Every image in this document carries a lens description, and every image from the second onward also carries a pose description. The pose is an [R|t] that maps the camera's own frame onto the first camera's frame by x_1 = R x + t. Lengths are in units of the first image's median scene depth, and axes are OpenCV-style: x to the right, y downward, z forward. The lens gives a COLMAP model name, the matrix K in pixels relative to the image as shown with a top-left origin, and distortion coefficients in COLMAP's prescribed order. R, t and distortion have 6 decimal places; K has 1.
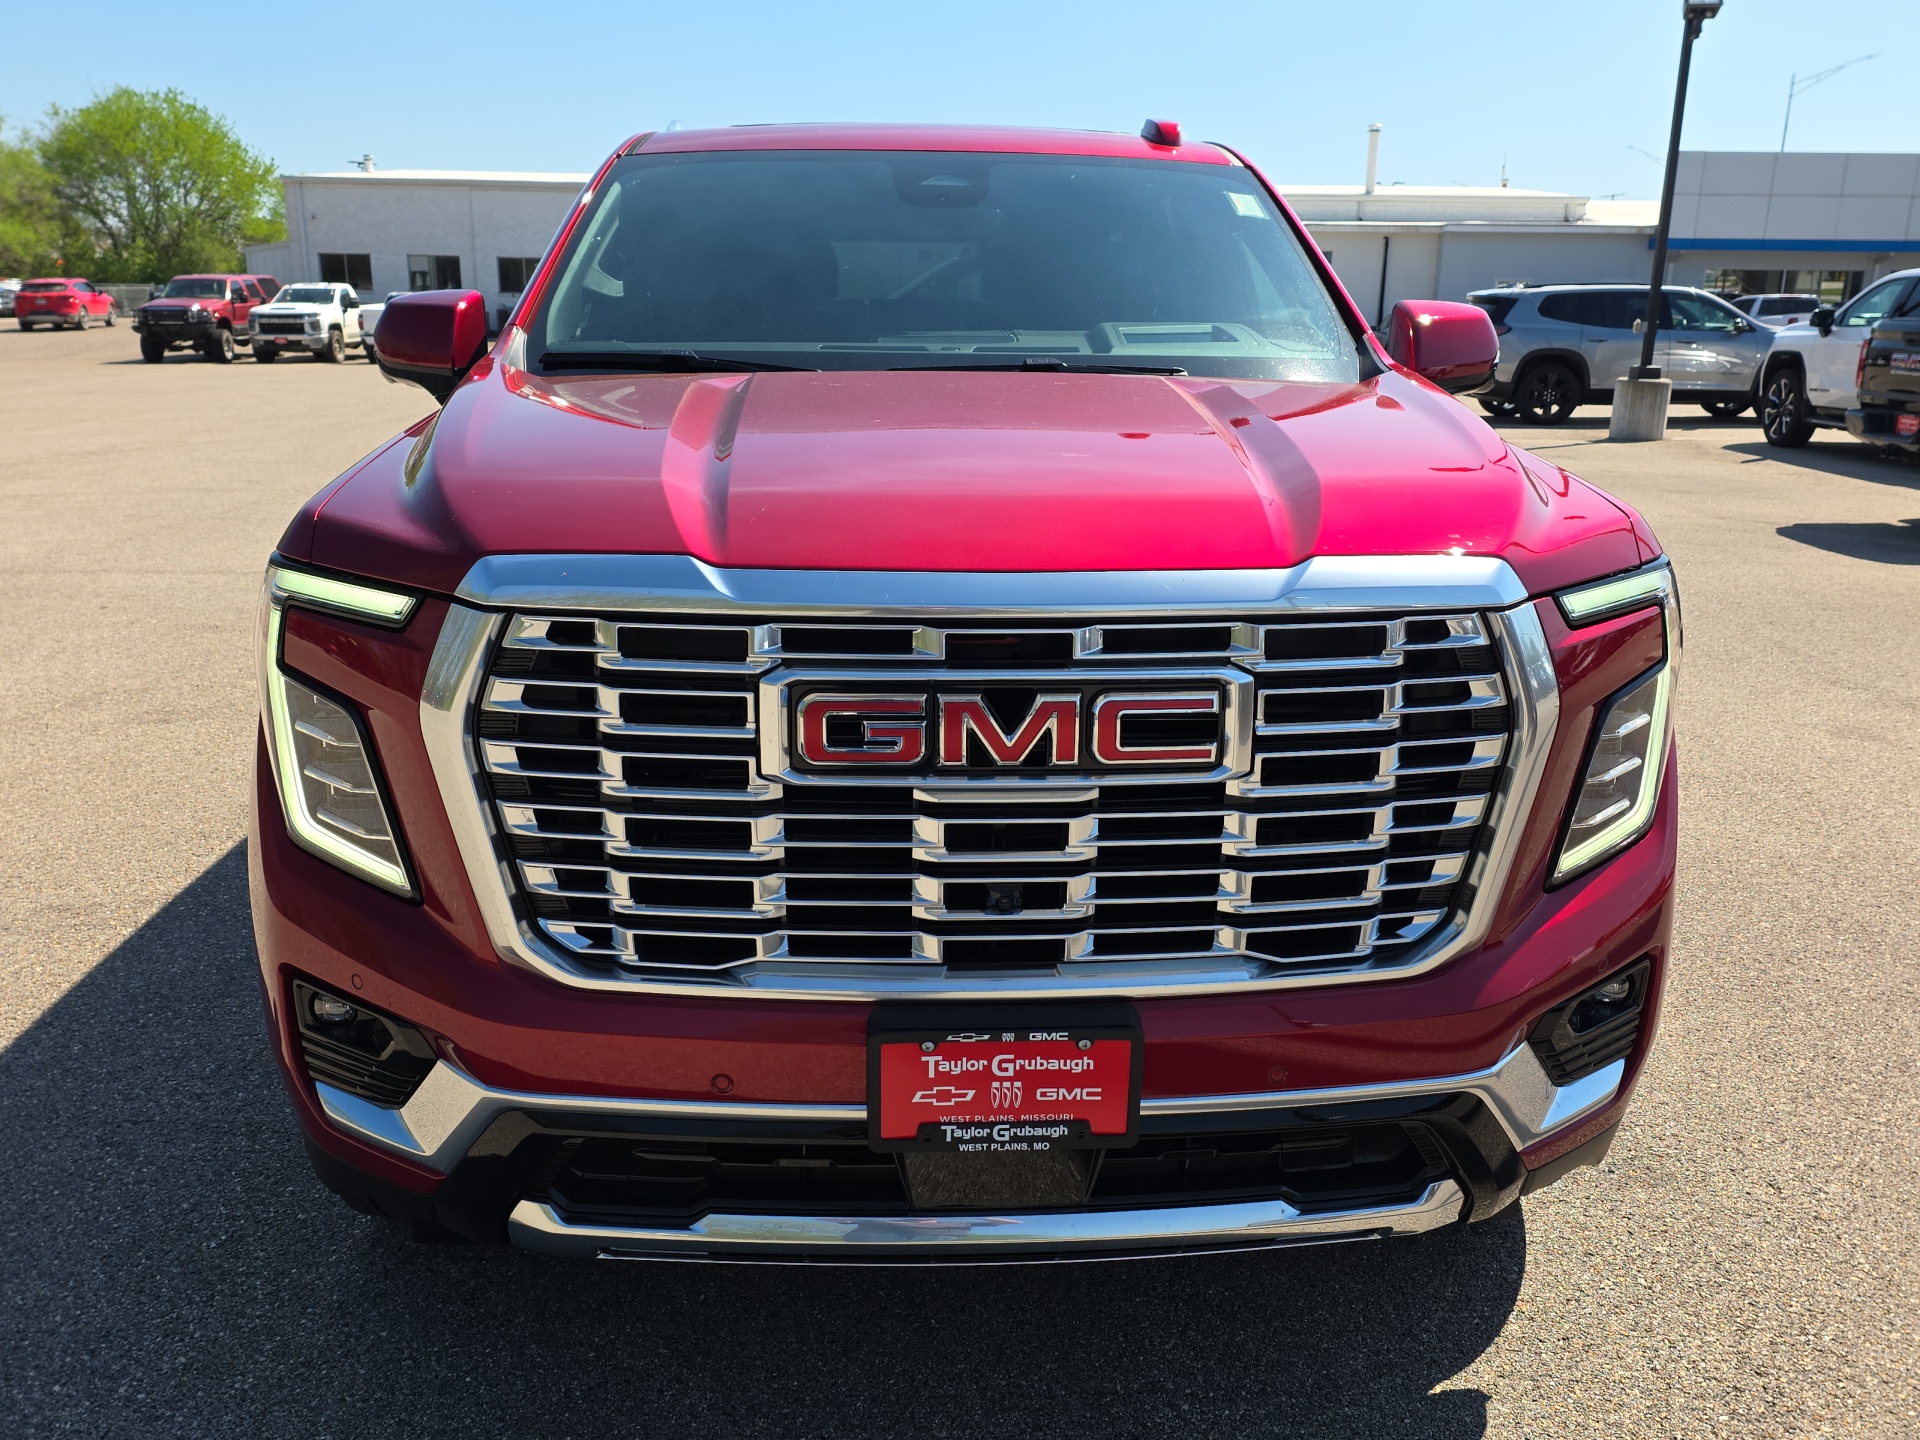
lens RADIAL K [[1556.1, 0, 950.1], [0, 1556.1, 703.0], [0, 0, 1]] dist [0.074270, -0.050488]
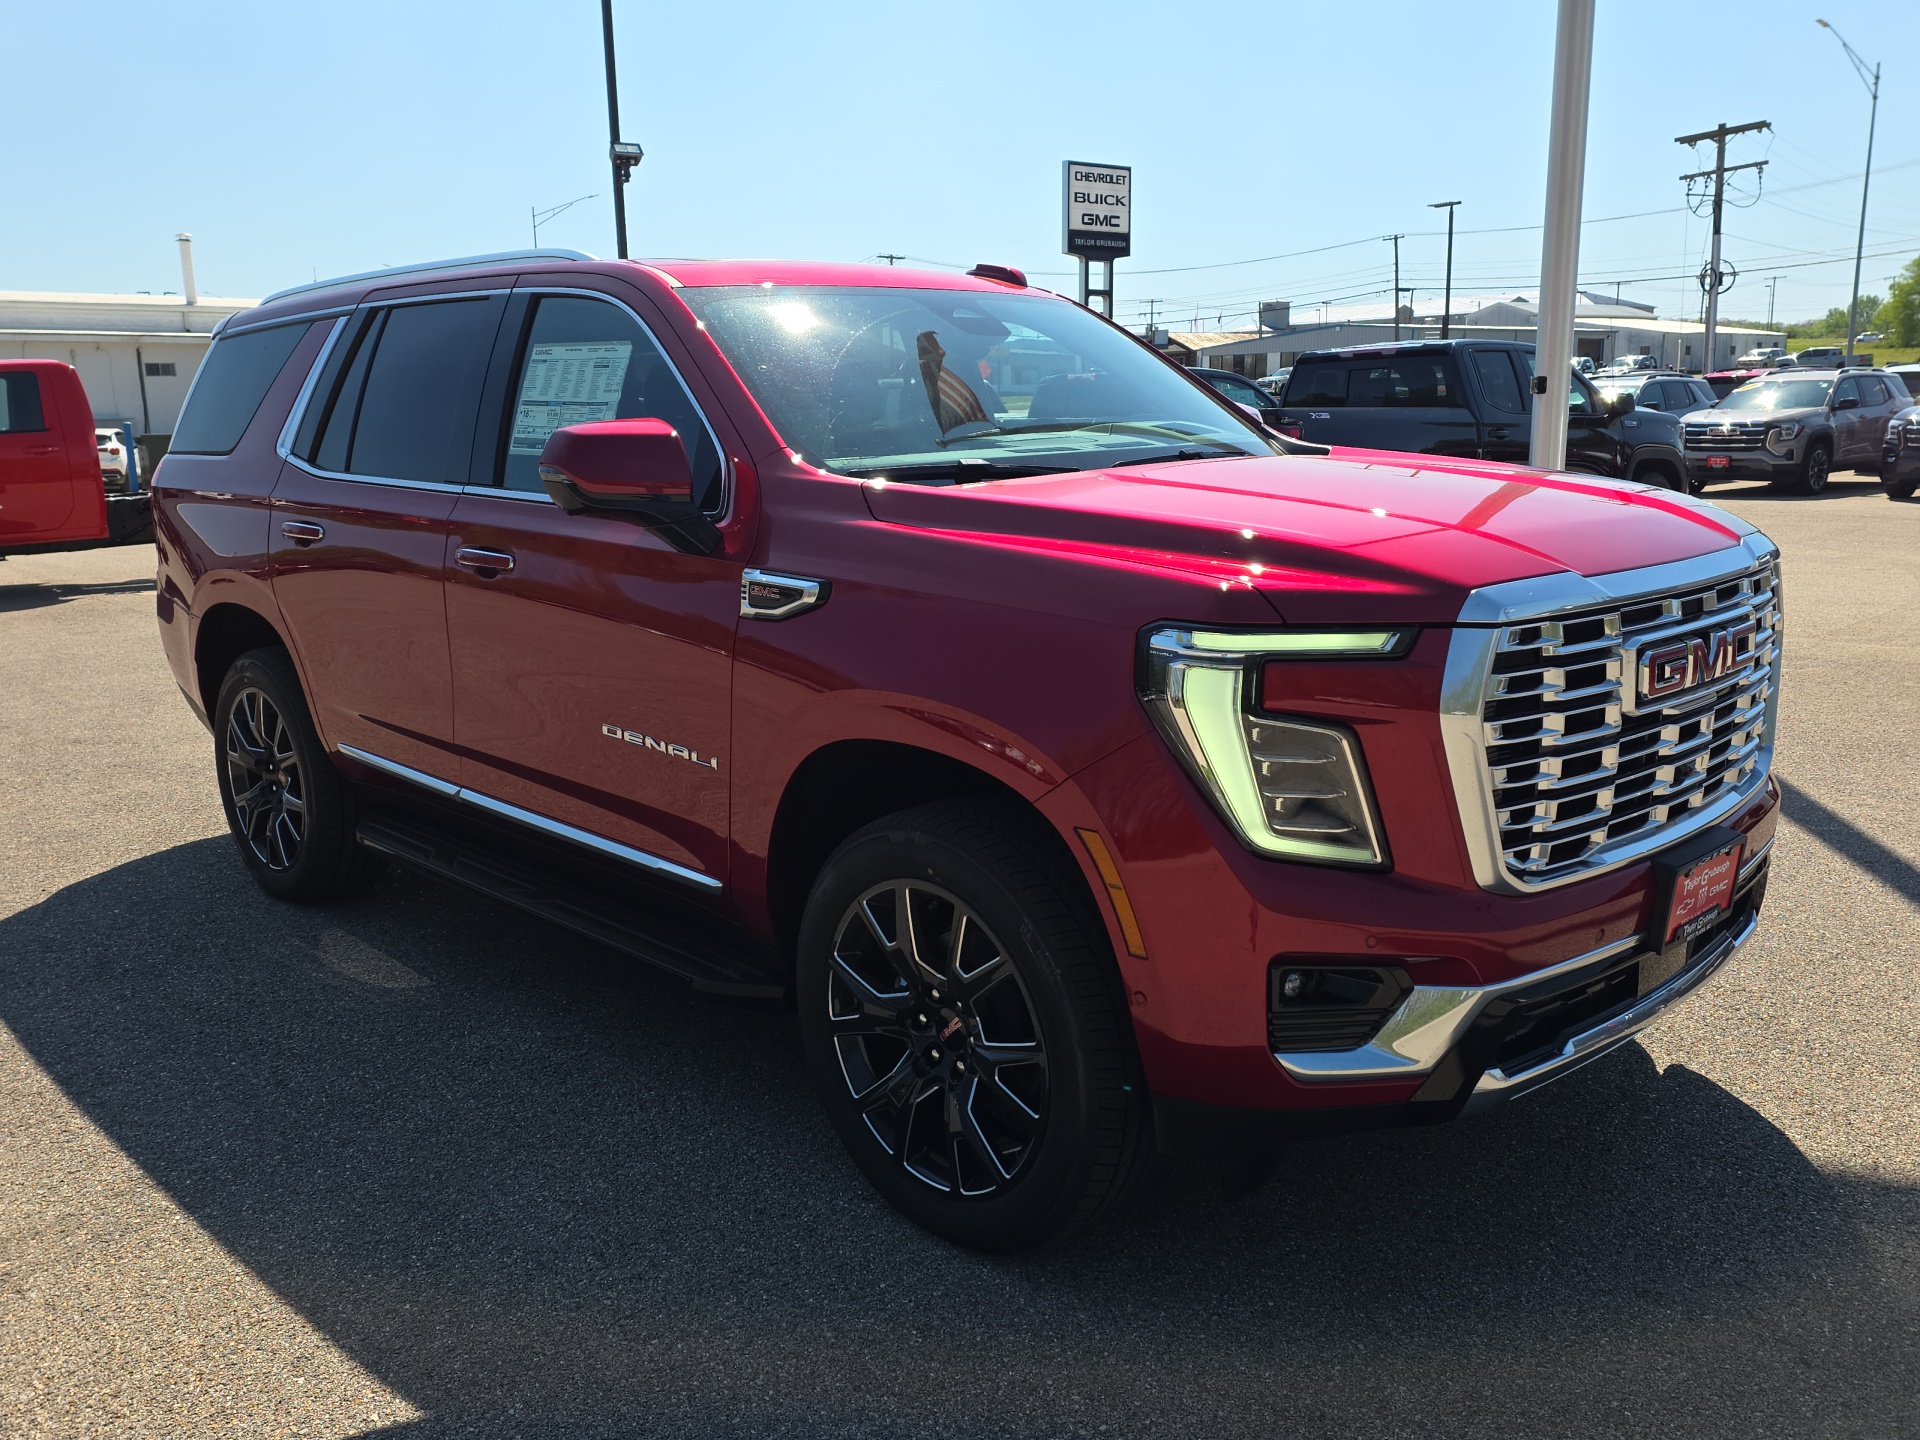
lens RADIAL K [[1556.1, 0, 954.2], [0, 1556.1, 733.8], [0, 0, 1]] dist [0.074270, -0.050488]
pose [[0.759736, -0.161748, 0.629792, -1.503306], [0.192254, 0.981140, 0.020062, -0.083570], [-0.621160, 0.105838, 0.776504, 0.227346]]
